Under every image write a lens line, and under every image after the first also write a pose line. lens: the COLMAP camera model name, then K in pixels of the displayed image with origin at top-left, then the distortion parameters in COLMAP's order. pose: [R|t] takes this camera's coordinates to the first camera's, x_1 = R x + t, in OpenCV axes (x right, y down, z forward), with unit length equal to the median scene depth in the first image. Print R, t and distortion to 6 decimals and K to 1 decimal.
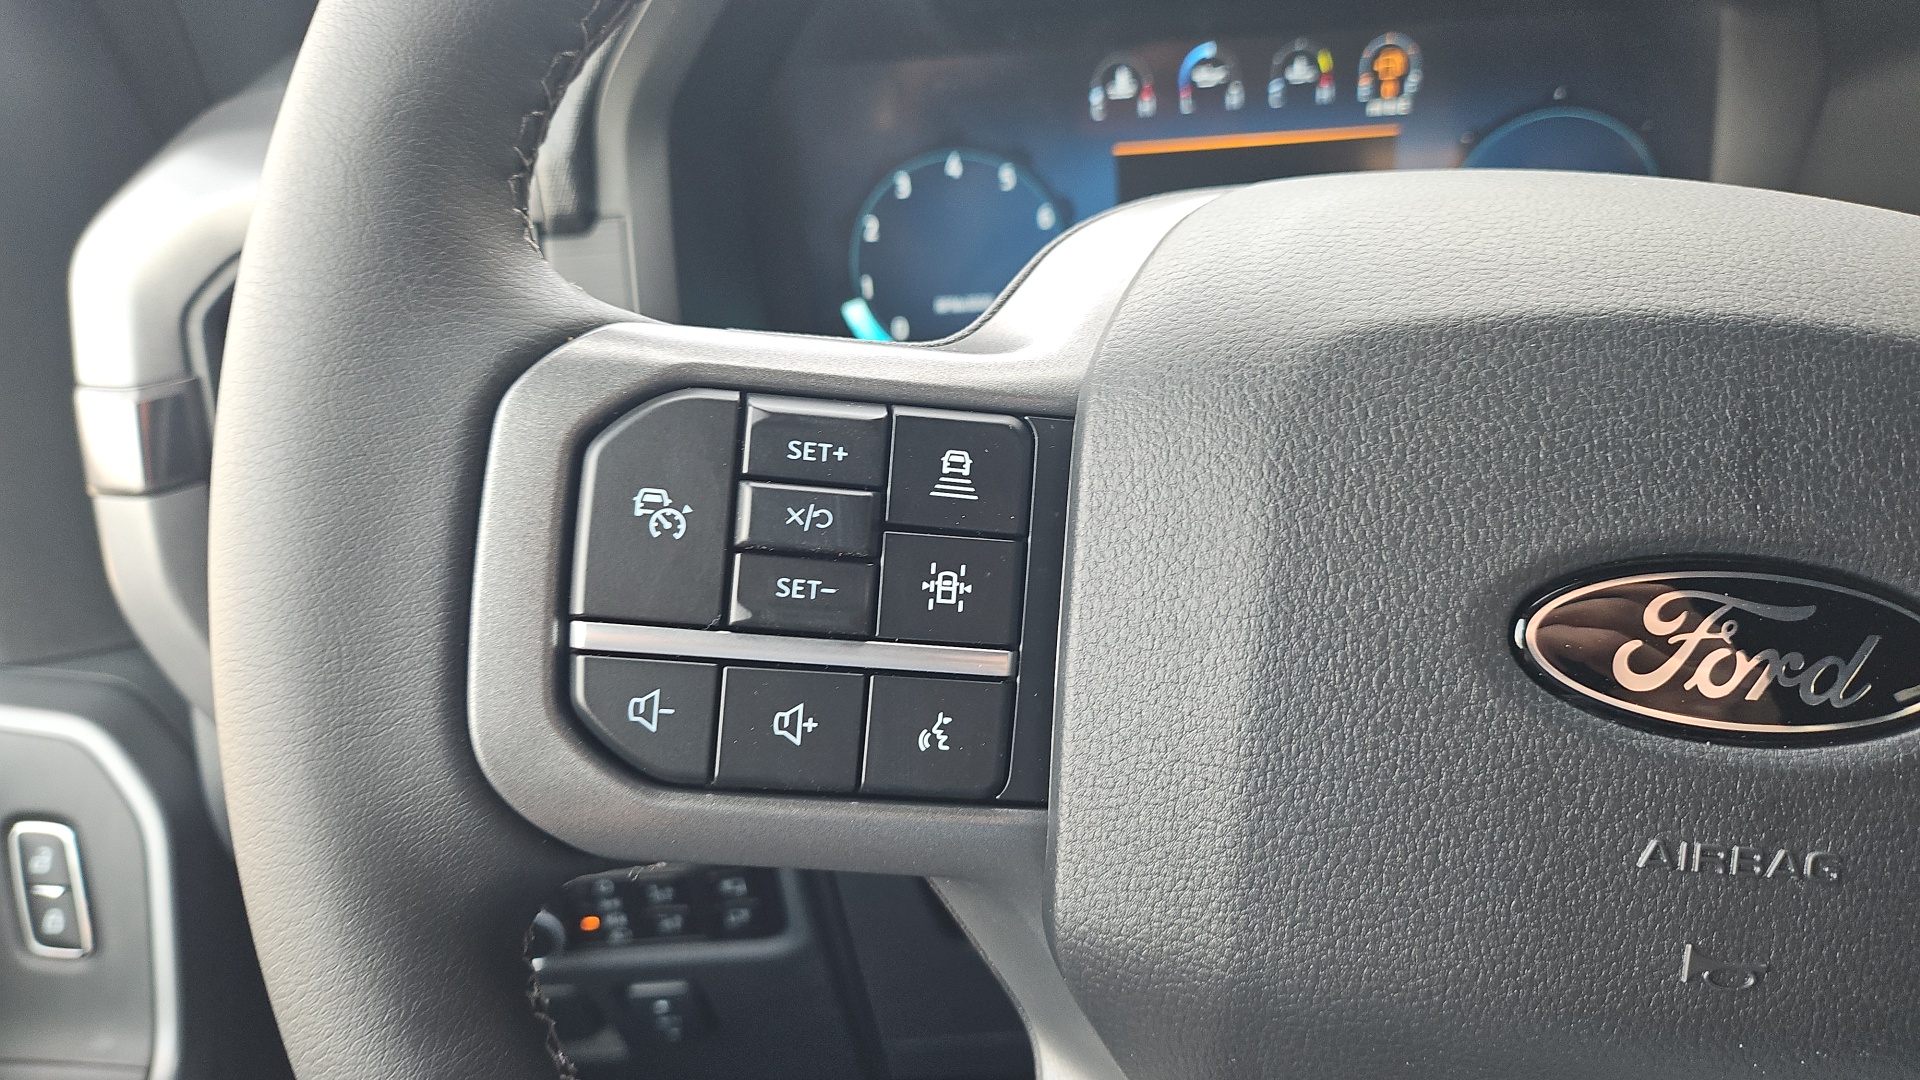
lens RADIAL K [[1395.6, 0, 923.1], [0, 1395.6, 566.7], [0, 0, 1]] dist [0.012064, -0.035373]
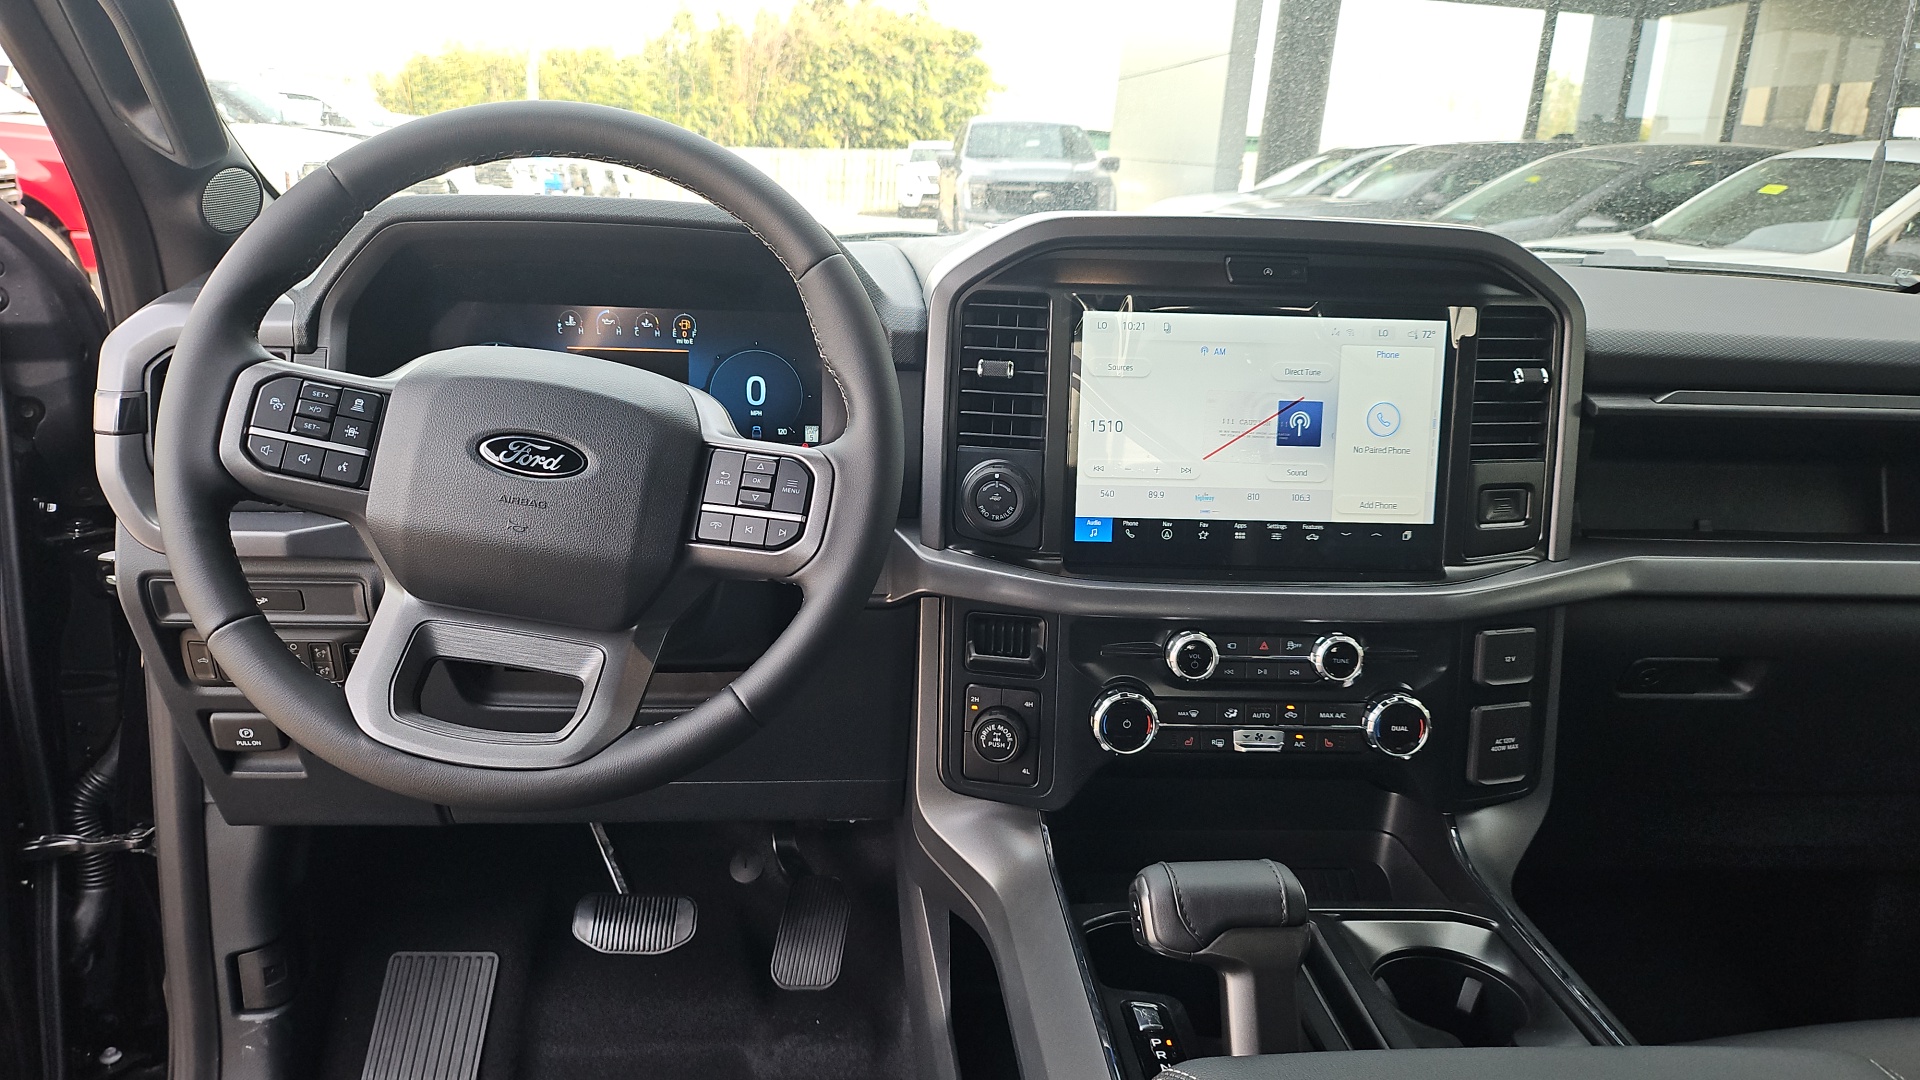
lens RADIAL K [[1395.6, 0, 972.0], [0, 1395.6, 535.0], [0, 0, 1]] dist [0.012064, -0.035373]
pose [[0.991684, 0.084938, 0.096689, 1.529172], [-0.066000, 0.980612, -0.184513, 0.998010], [-0.110487, 0.176597, 0.978063, -3.290819]]
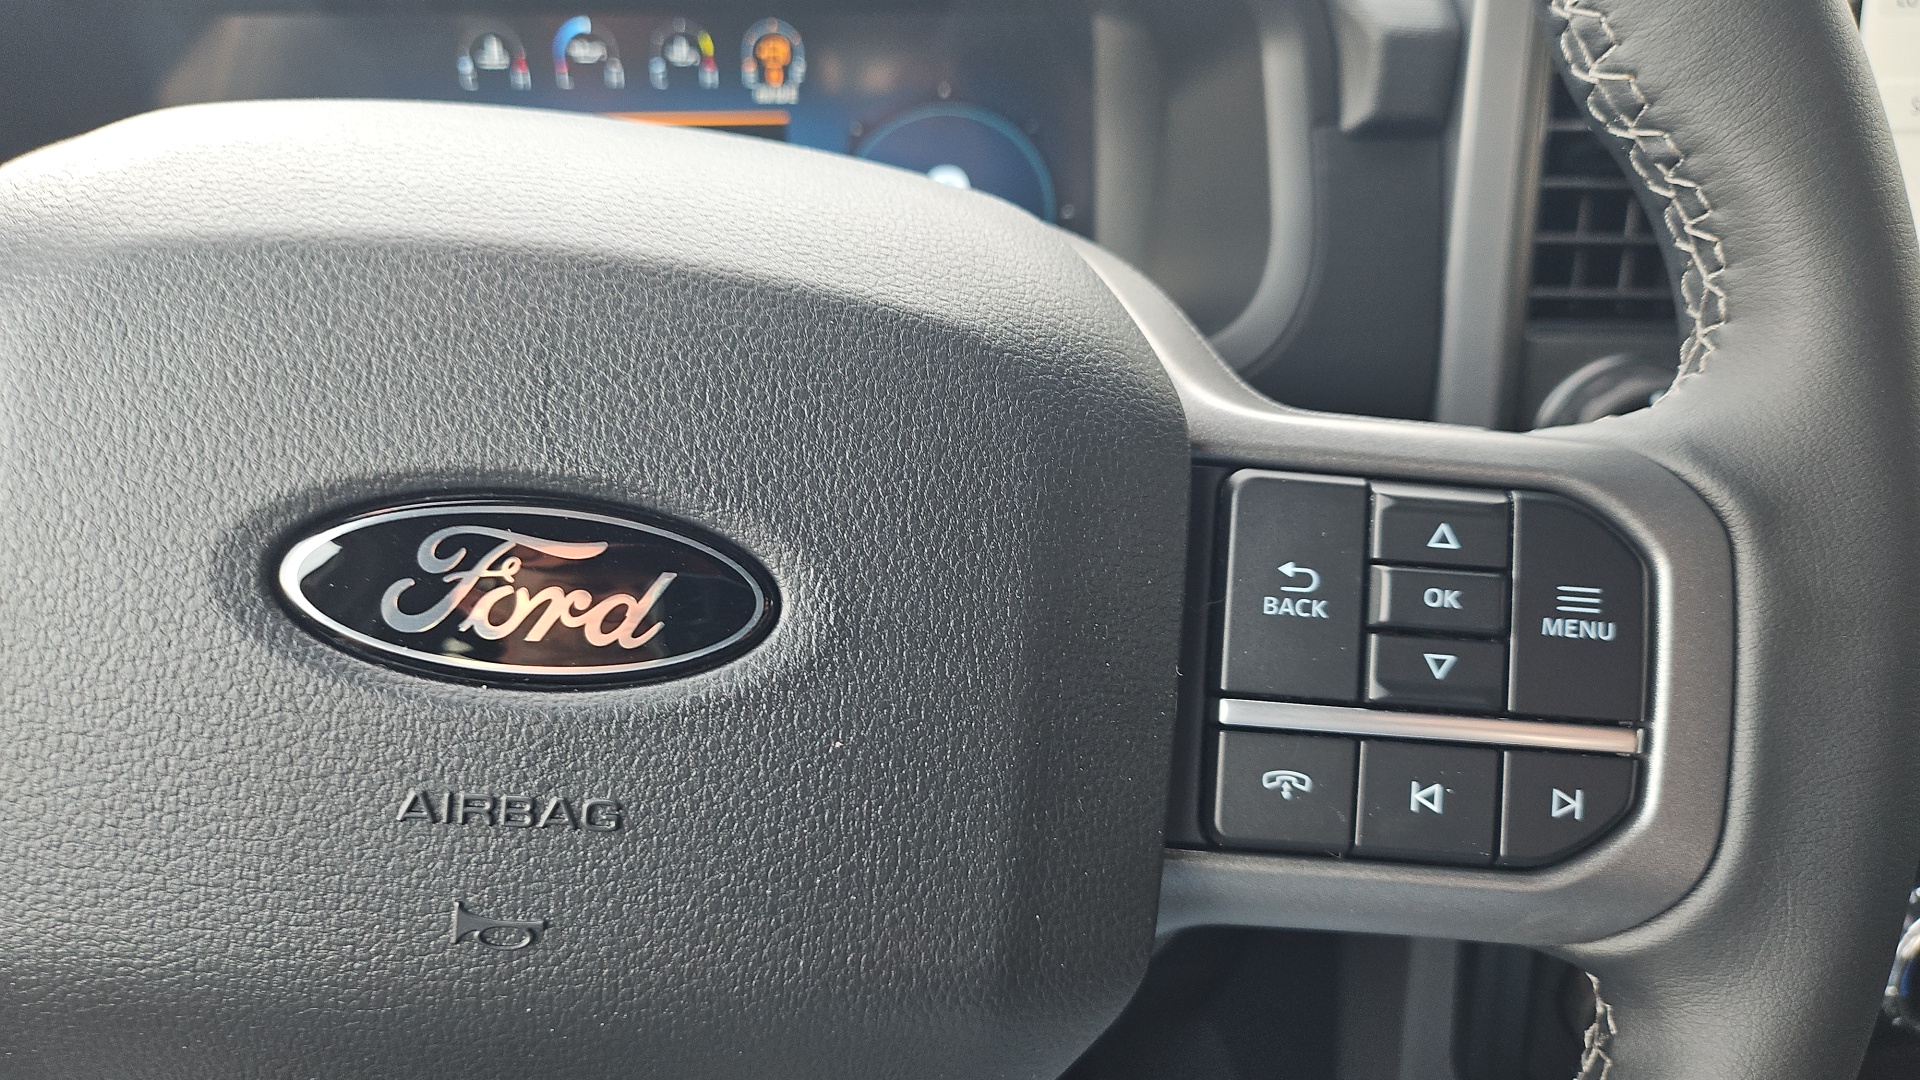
lens RADIAL K [[1395.6, 0, 954.3], [0, 1395.6, 539.3], [0, 0, 1]] dist [0.012064, -0.035373]
pose [[0.984646, 0.002006, 0.174553, 0.706096], [0.003961, 0.999420, -0.033828, 0.059302], [-0.174520, 0.033999, 0.984067, 0.008424]]
